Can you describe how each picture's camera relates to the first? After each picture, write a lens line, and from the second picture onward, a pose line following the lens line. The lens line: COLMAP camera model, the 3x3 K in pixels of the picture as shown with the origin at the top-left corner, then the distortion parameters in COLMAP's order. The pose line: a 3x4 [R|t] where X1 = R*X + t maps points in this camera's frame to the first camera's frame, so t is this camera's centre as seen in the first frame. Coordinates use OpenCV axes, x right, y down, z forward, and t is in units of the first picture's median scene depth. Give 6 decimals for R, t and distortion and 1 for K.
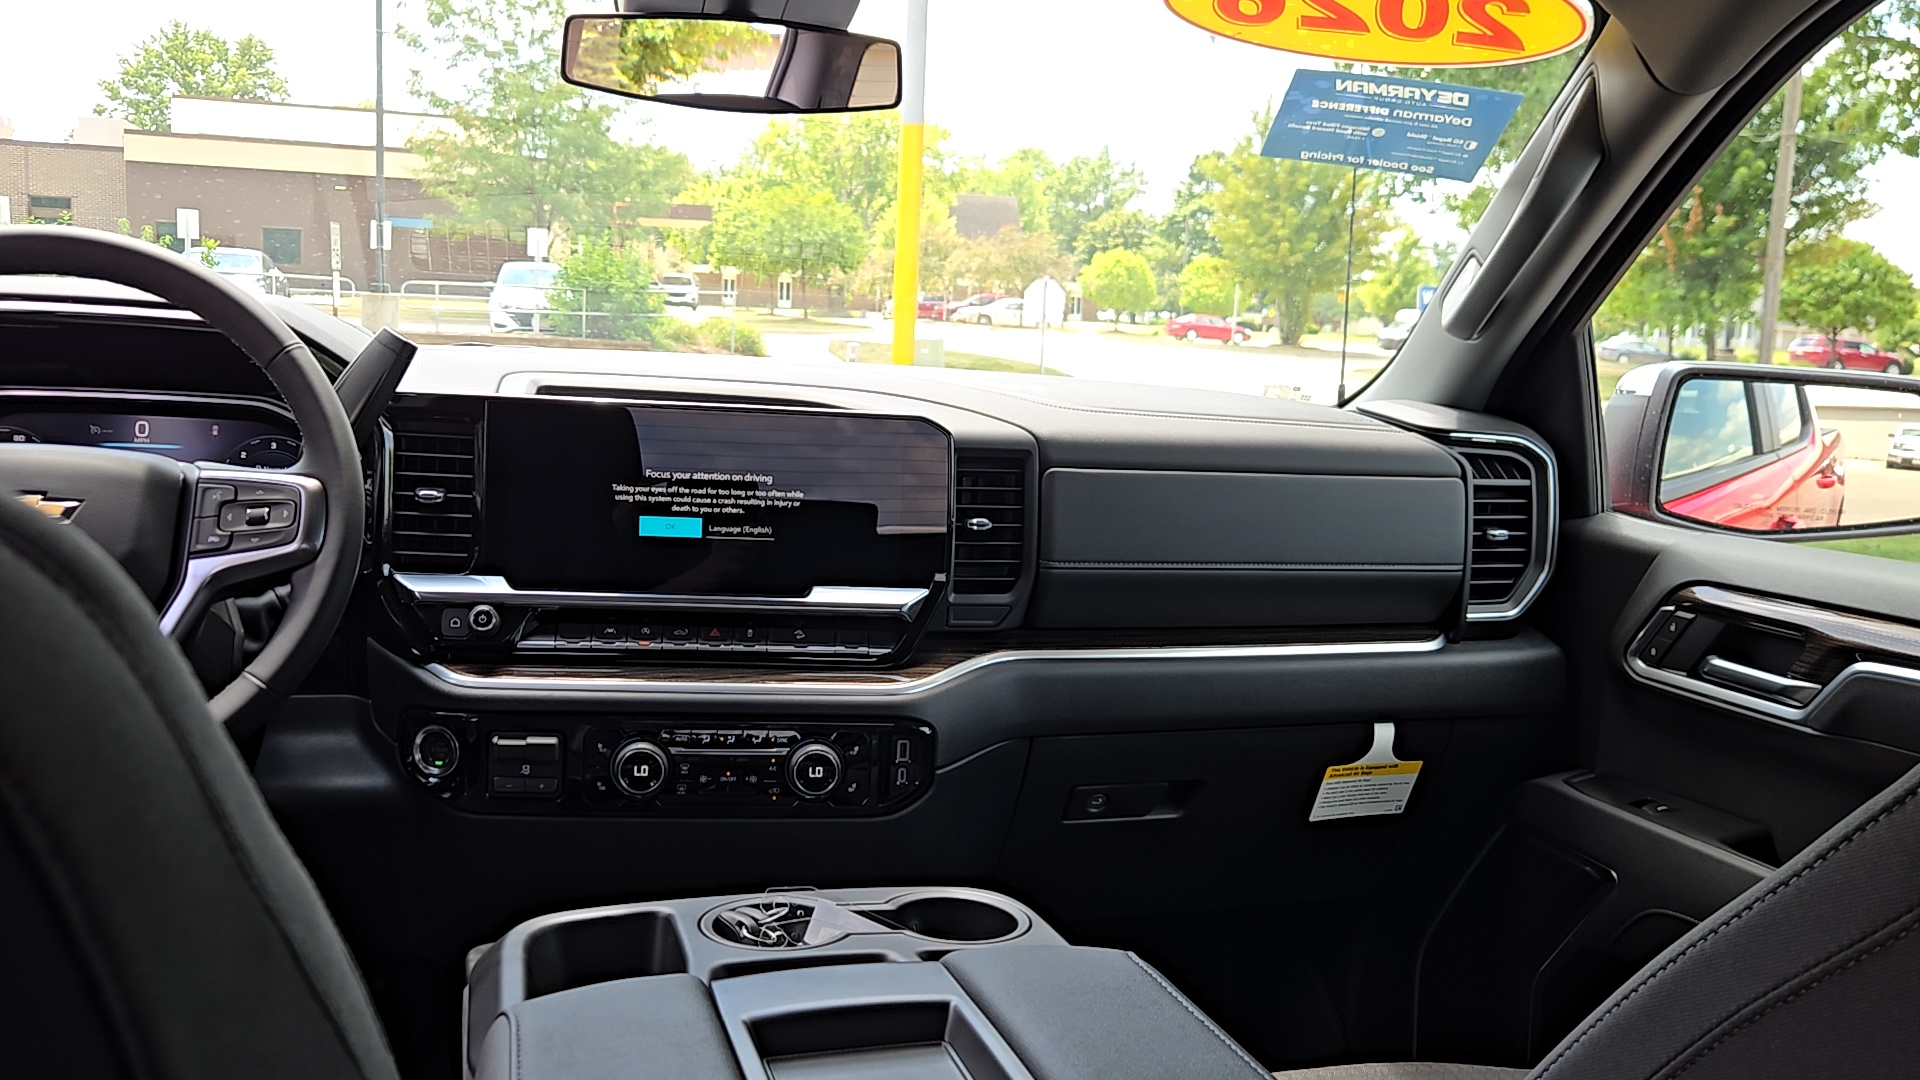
lens RADIAL K [[1596.2, 0, 962.6], [0, 1596.2, 541.8], [0, 0, 1]] dist [0.009786, -0.004779]
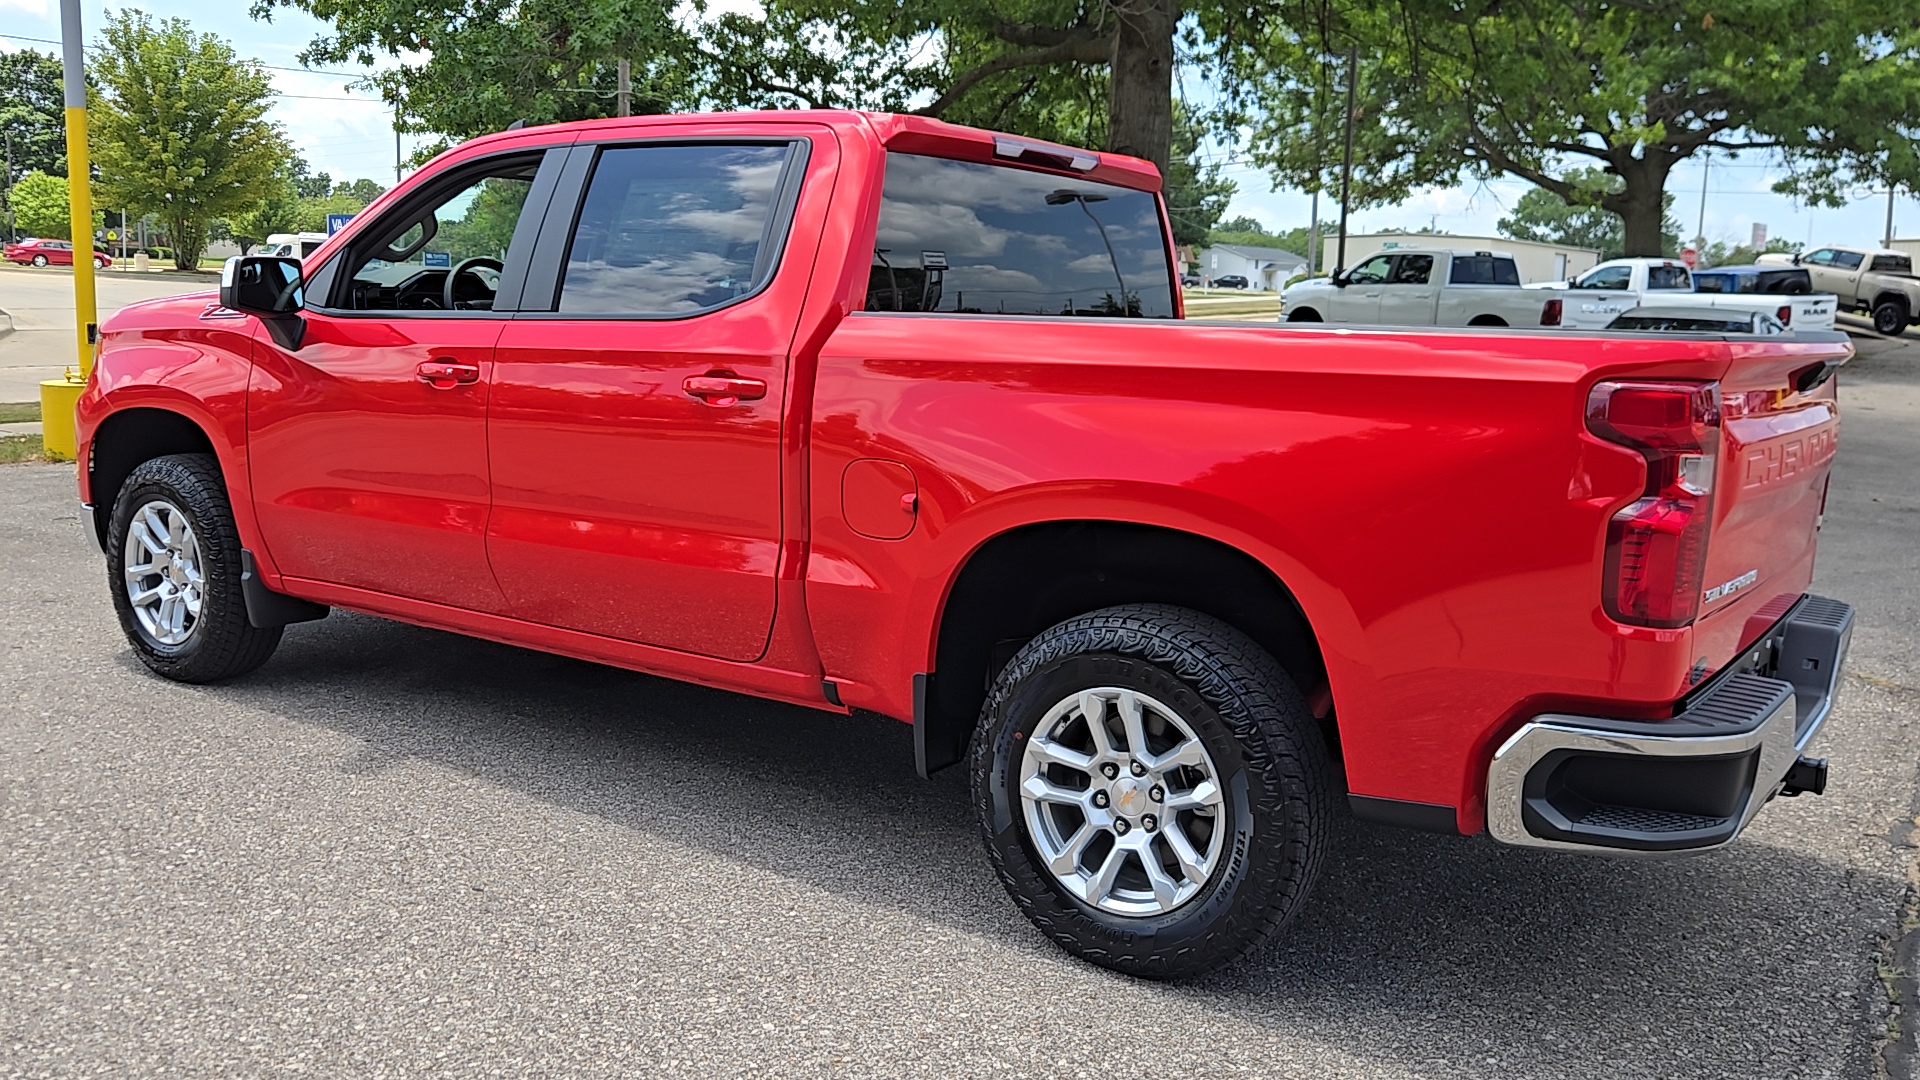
lens RADIAL K [[1596.2, 0, 961.4], [0, 1596.2, 547.9], [0, 0, 1]] dist [0.009786, -0.004779]
pose [[0.776439, -0.123617, 0.617950, -1.777600], [0.091594, 0.992296, 0.083418, 0.301799], [-0.623501, -0.008168, 0.781780, -2.648945]]
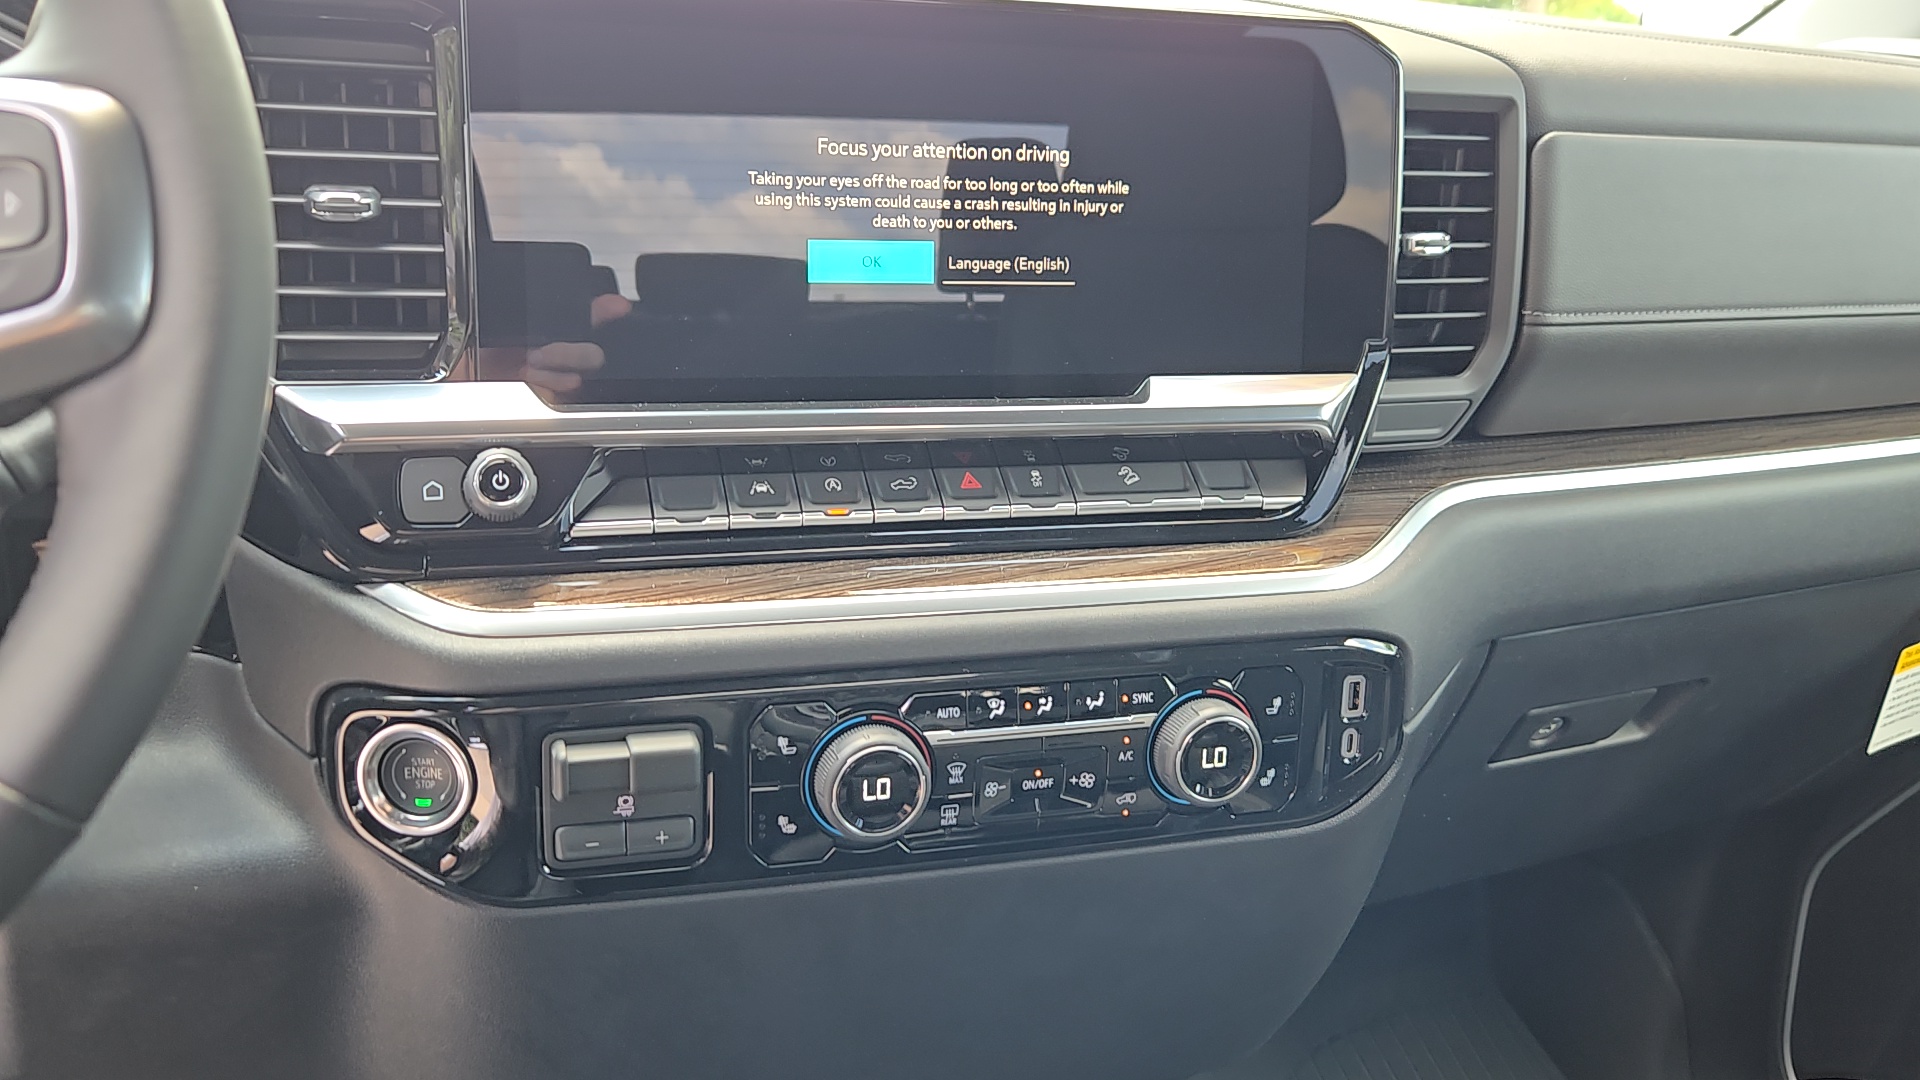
lens RADIAL K [[1596.2, 0, 959.1], [0, 1596.2, 537.3], [0, 0, 1]] dist [0.009786, -0.004779]
pose [[0.988634, -0.052404, 0.140914, -0.225825], [0.032385, 0.989512, 0.140777, 0.005415], [-0.146813, -0.134614, 0.979962, 0.518802]]
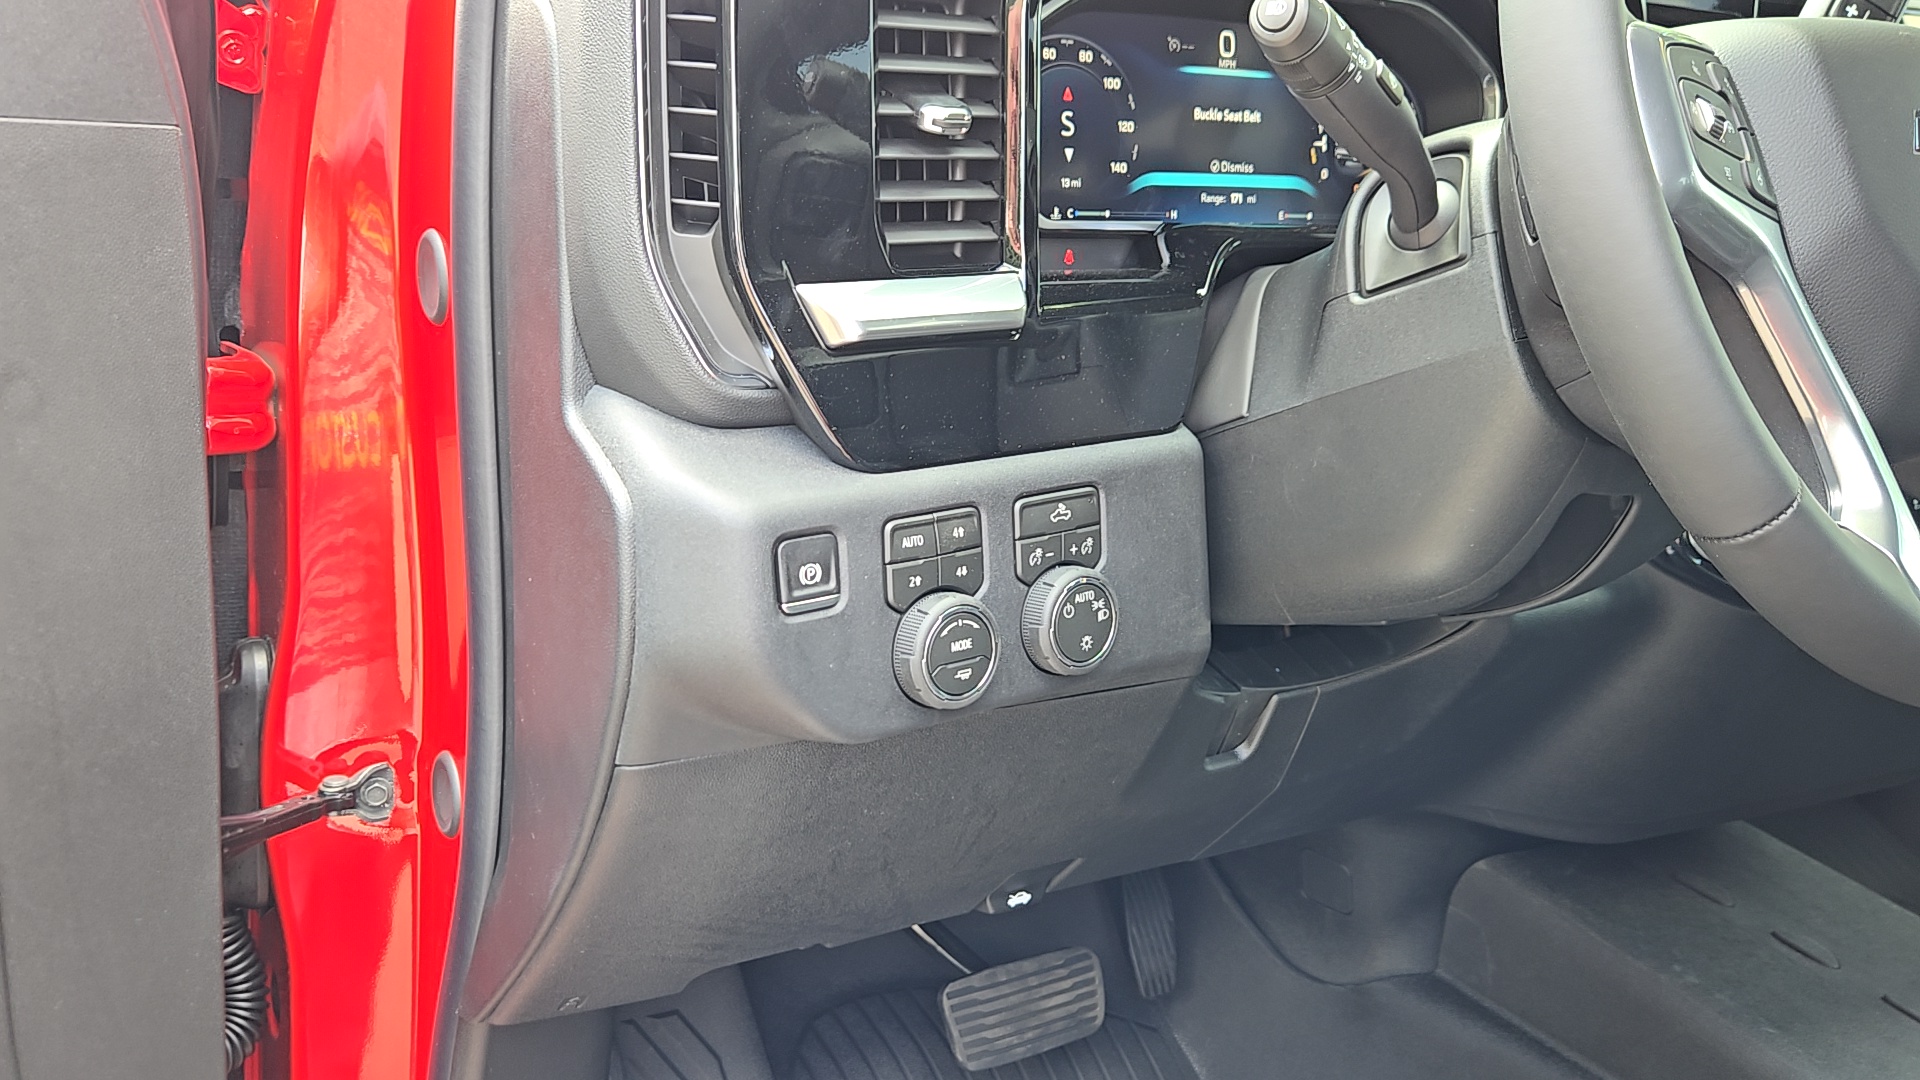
lens RADIAL K [[1596.2, 0, 958.9], [0, 1596.2, 525.1], [0, 0, 1]] dist [0.009786, -0.004779]
pose [[0.959251, -0.074198, 0.272638, -0.790234], [0.029319, 0.985835, 0.165136, 0.007605], [-0.281029, -0.150413, 0.947839, 0.416102]]
